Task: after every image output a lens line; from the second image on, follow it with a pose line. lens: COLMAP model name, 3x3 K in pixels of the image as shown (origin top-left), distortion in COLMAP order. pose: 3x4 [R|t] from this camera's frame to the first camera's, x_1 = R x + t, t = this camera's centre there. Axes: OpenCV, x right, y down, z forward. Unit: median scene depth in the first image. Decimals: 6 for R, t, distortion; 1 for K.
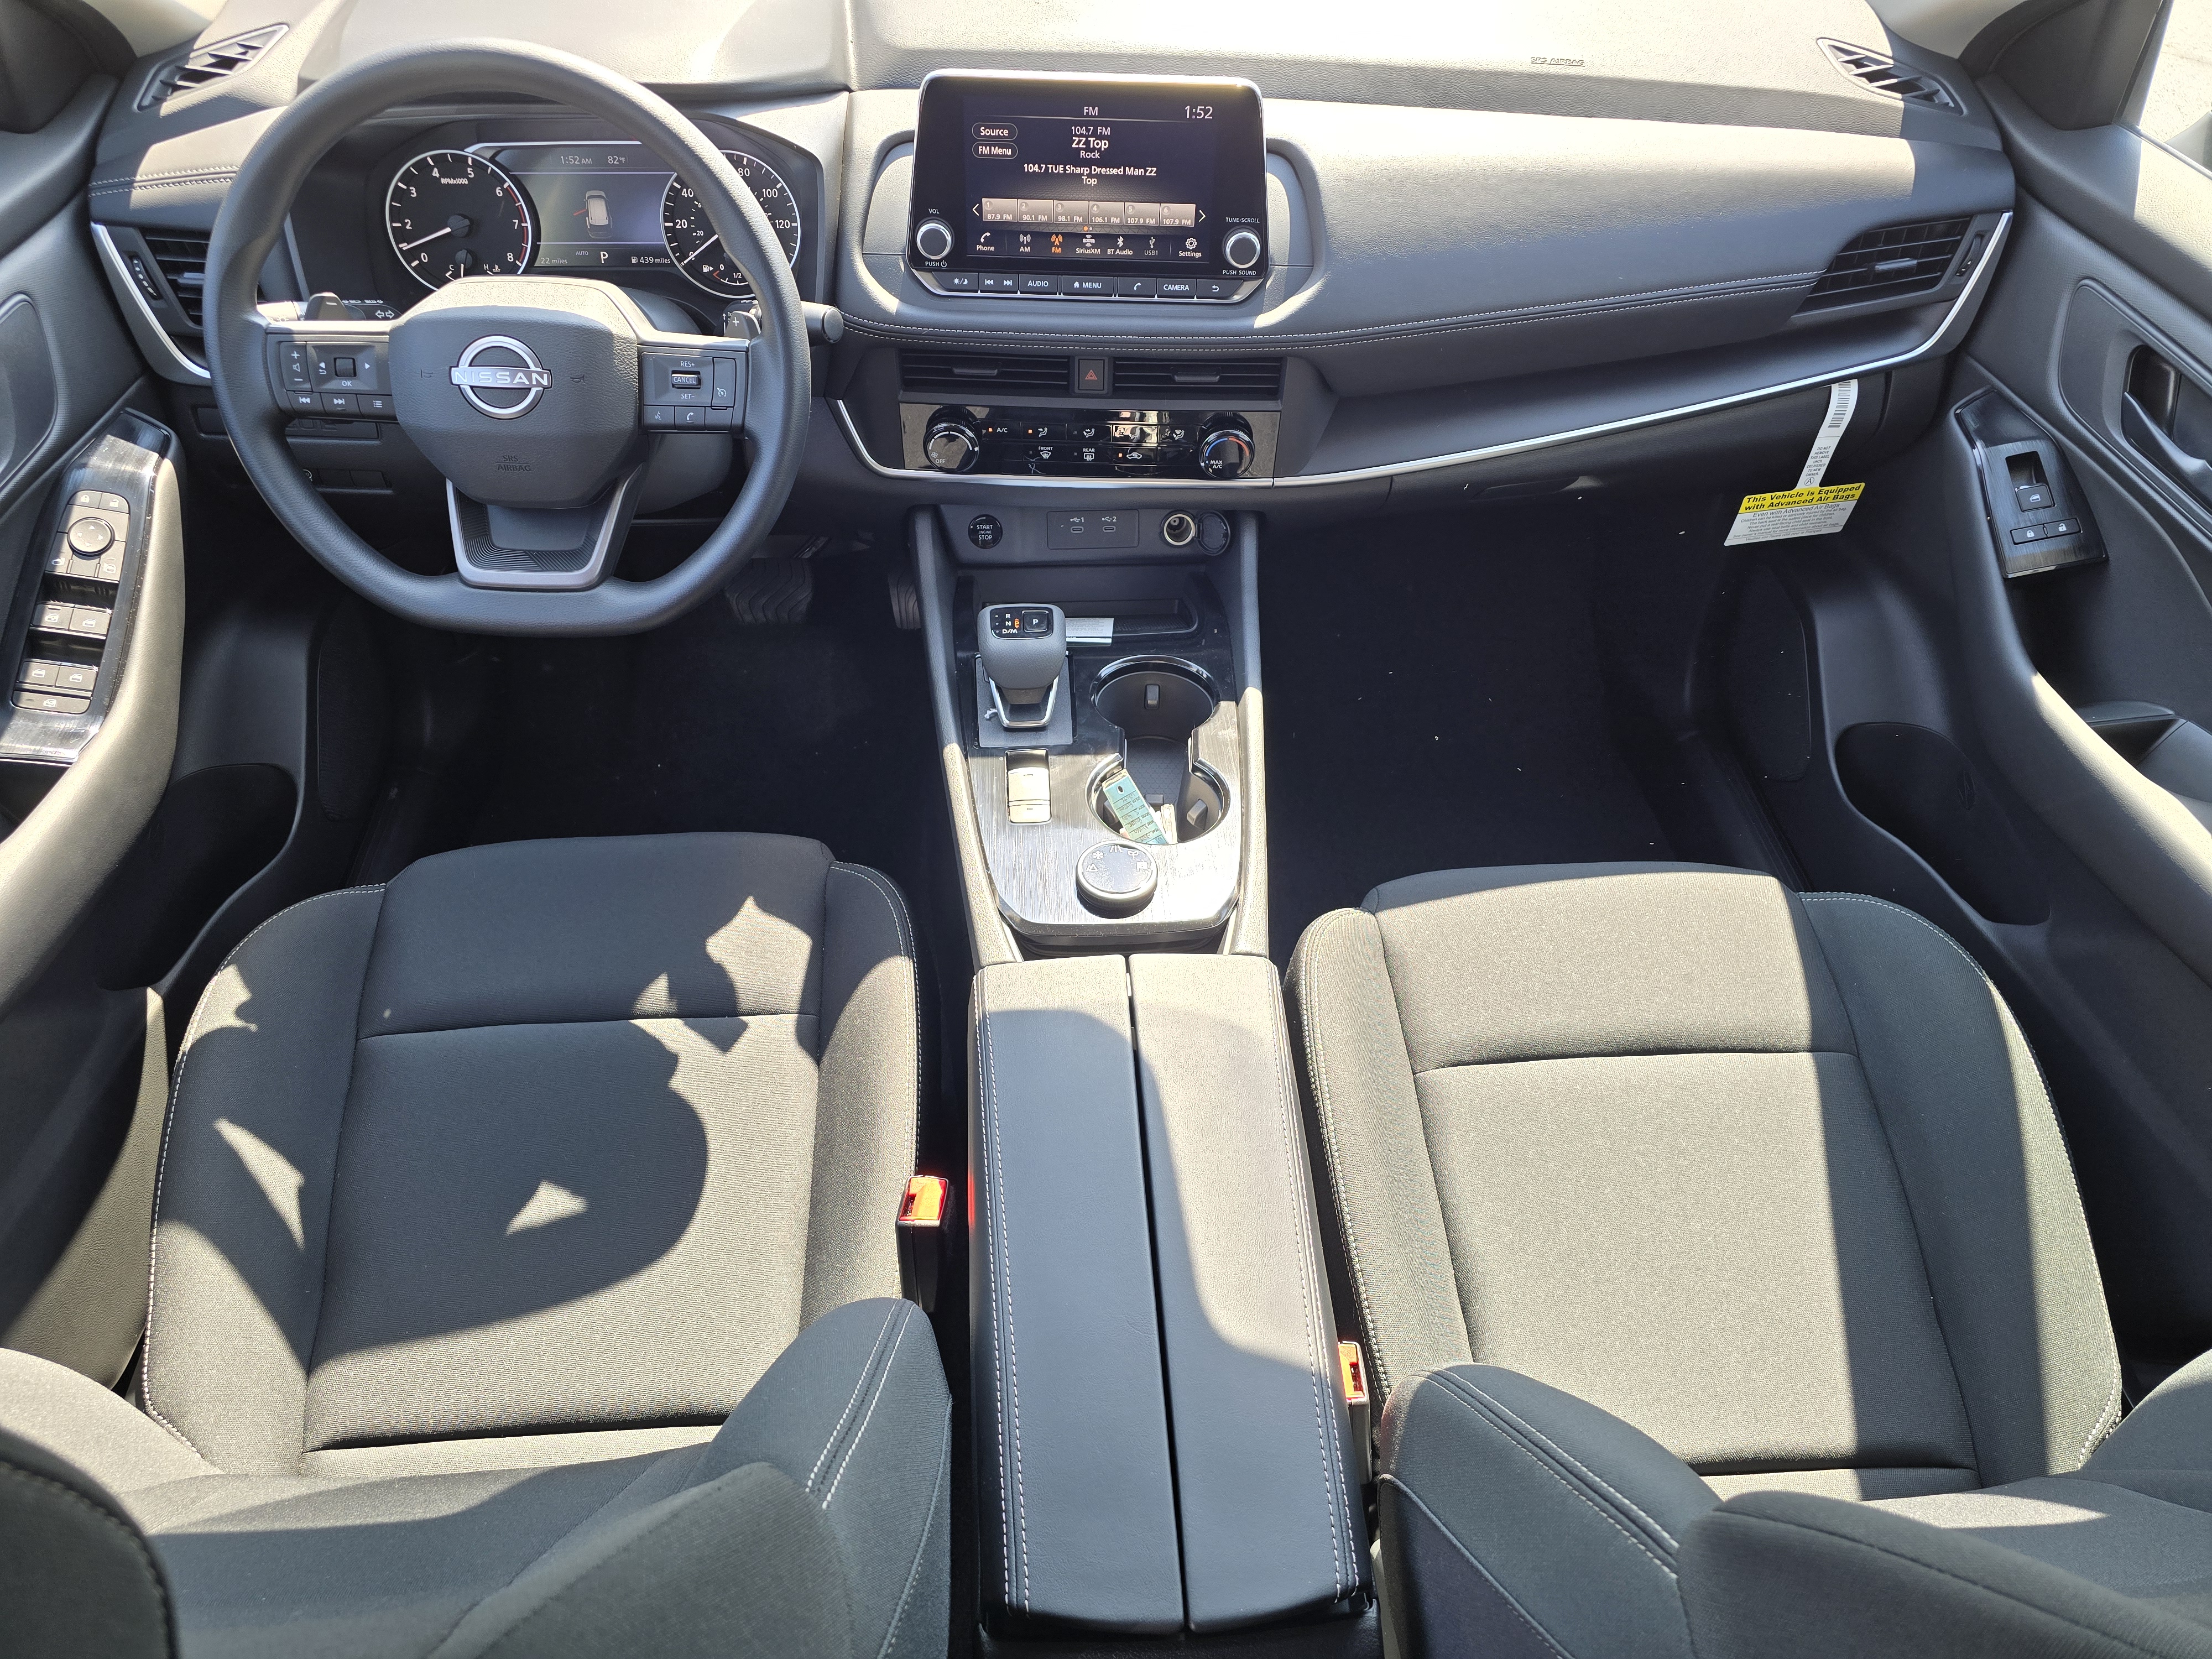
lens RADIAL K [[1514.6, 0, 1094.4], [0, 1514.6, 811.0], [0, 0, 1]] dist [0.057172, -0.061172]
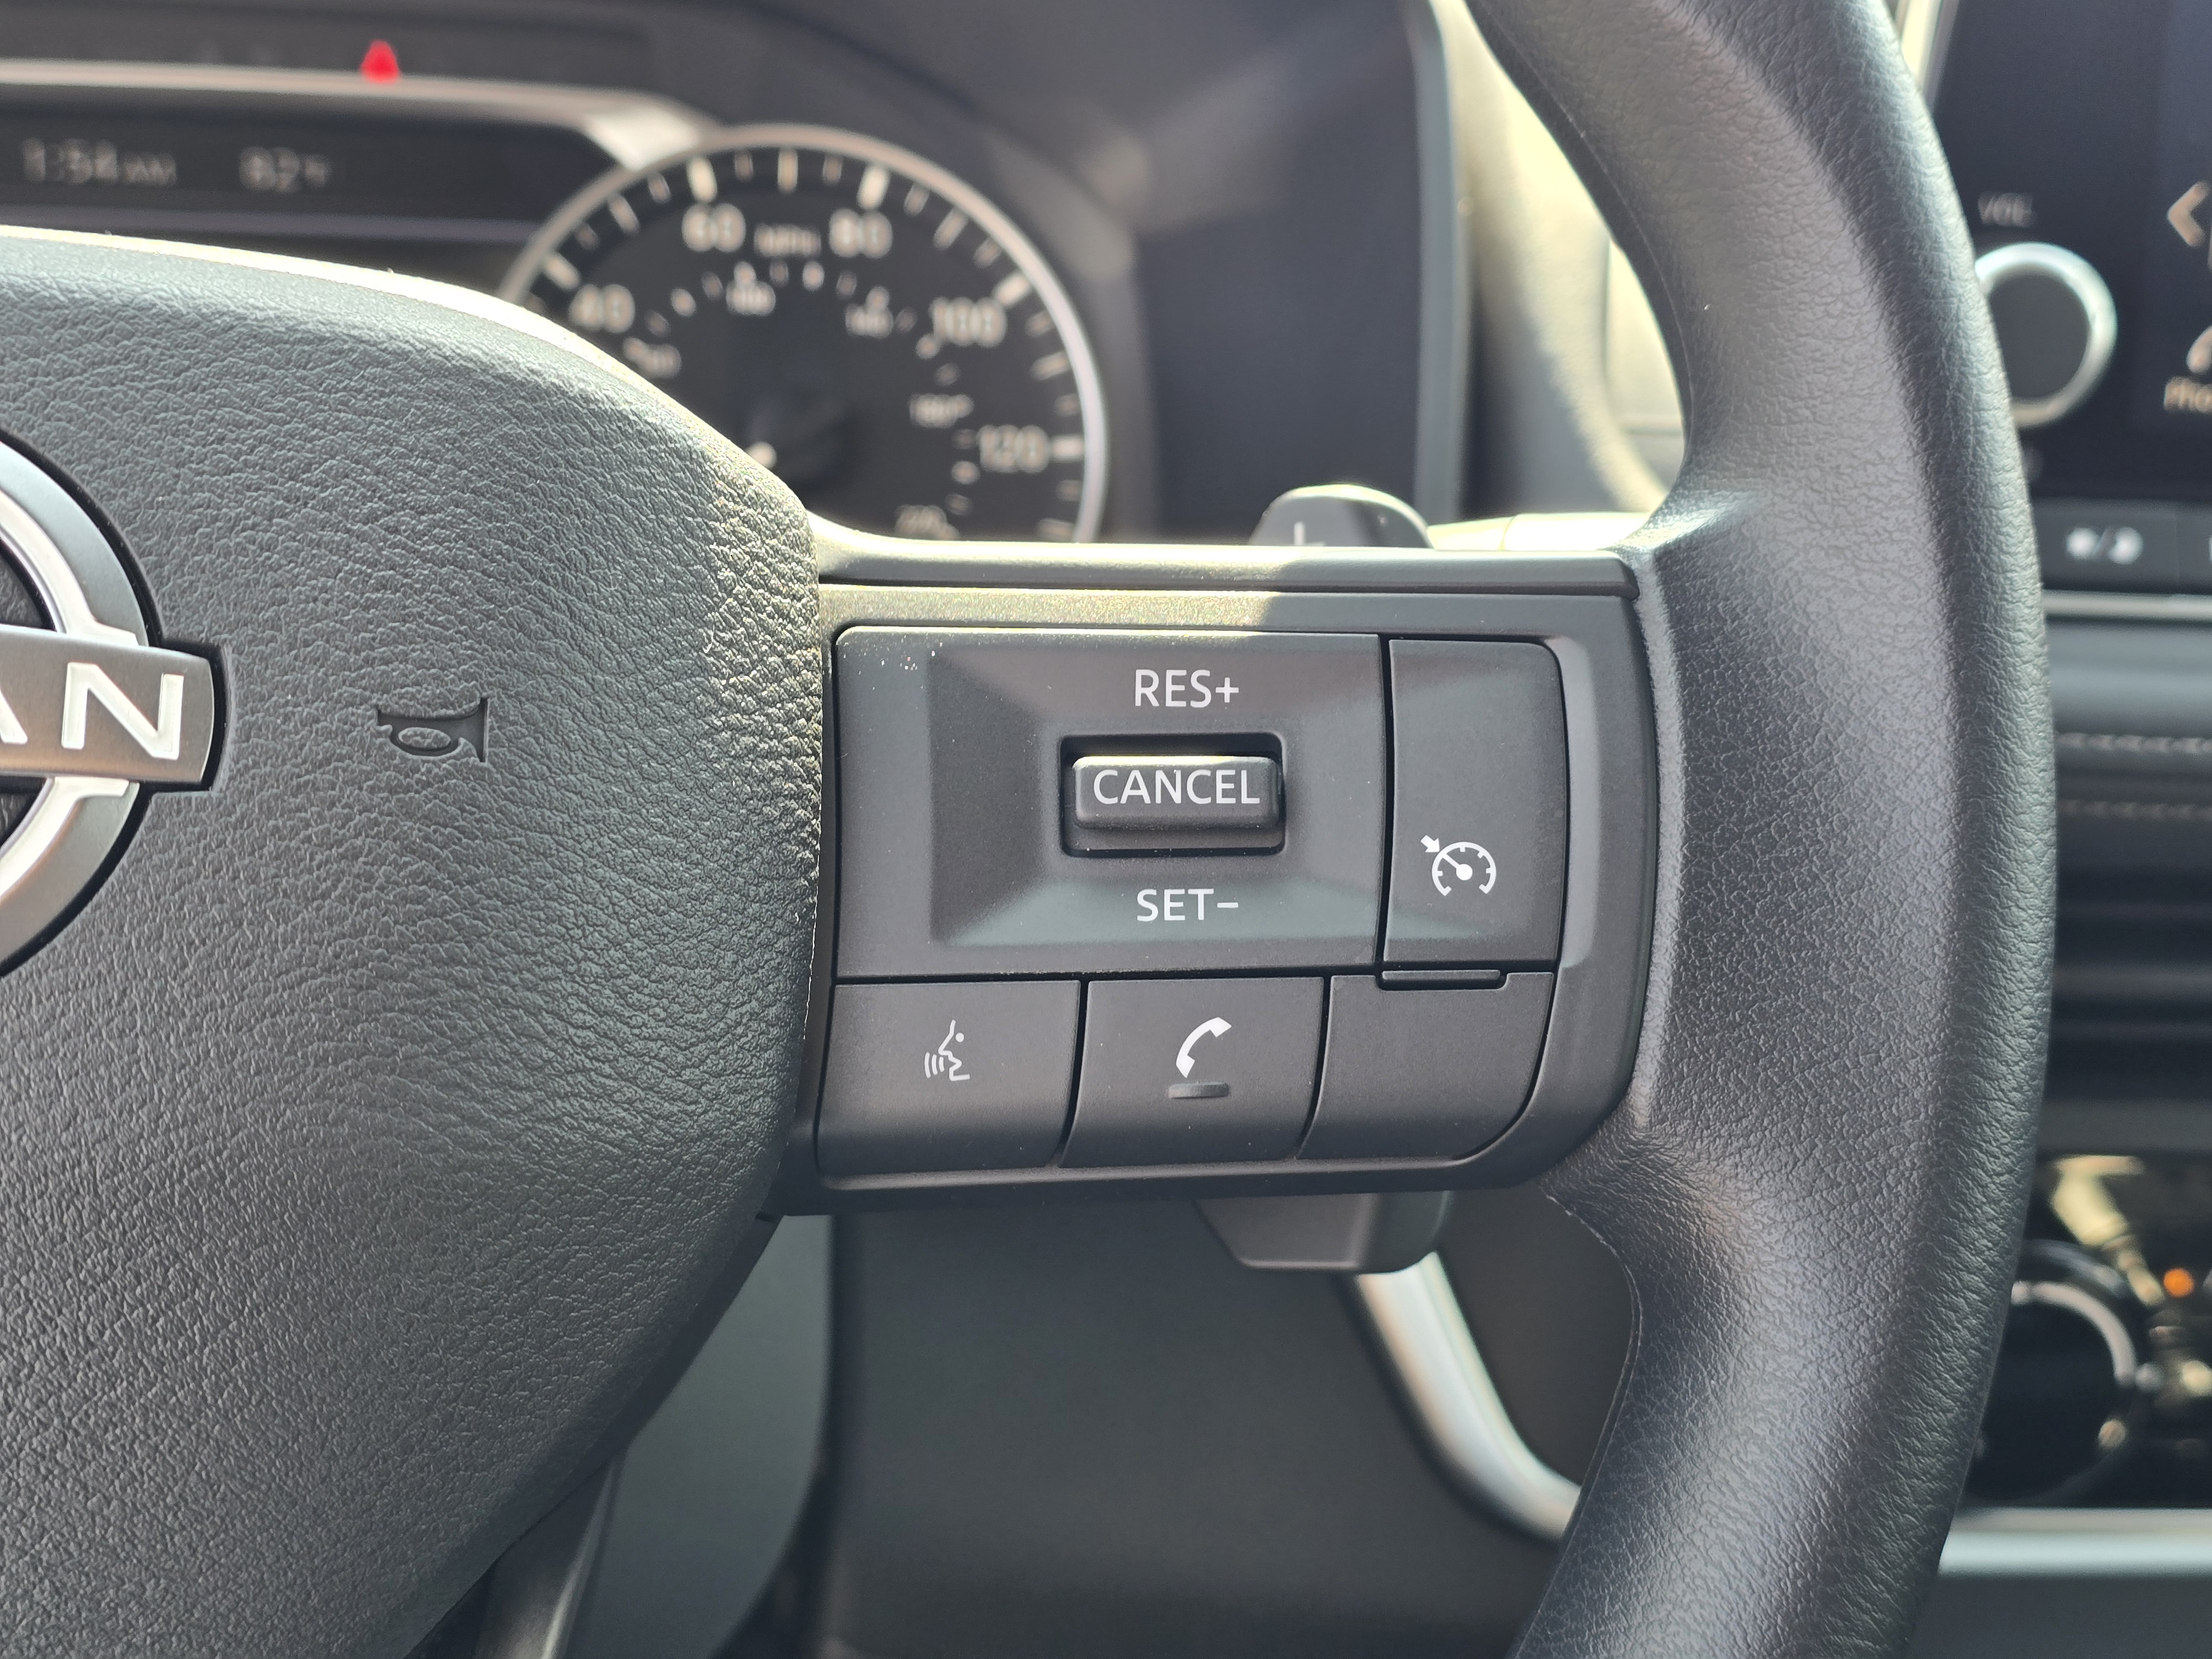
lens RADIAL K [[3053.5, 0, 1106.0], [0, 3053.5, 829.5], [0, 0, 1]] dist [0.288207, -0.908626]
pose [[0.989103, -0.004392, 0.147162, -0.279803], [0.071085, 0.889574, -0.451225, -0.139587], [-0.128930, 0.456769, 0.880193, 0.679041]]
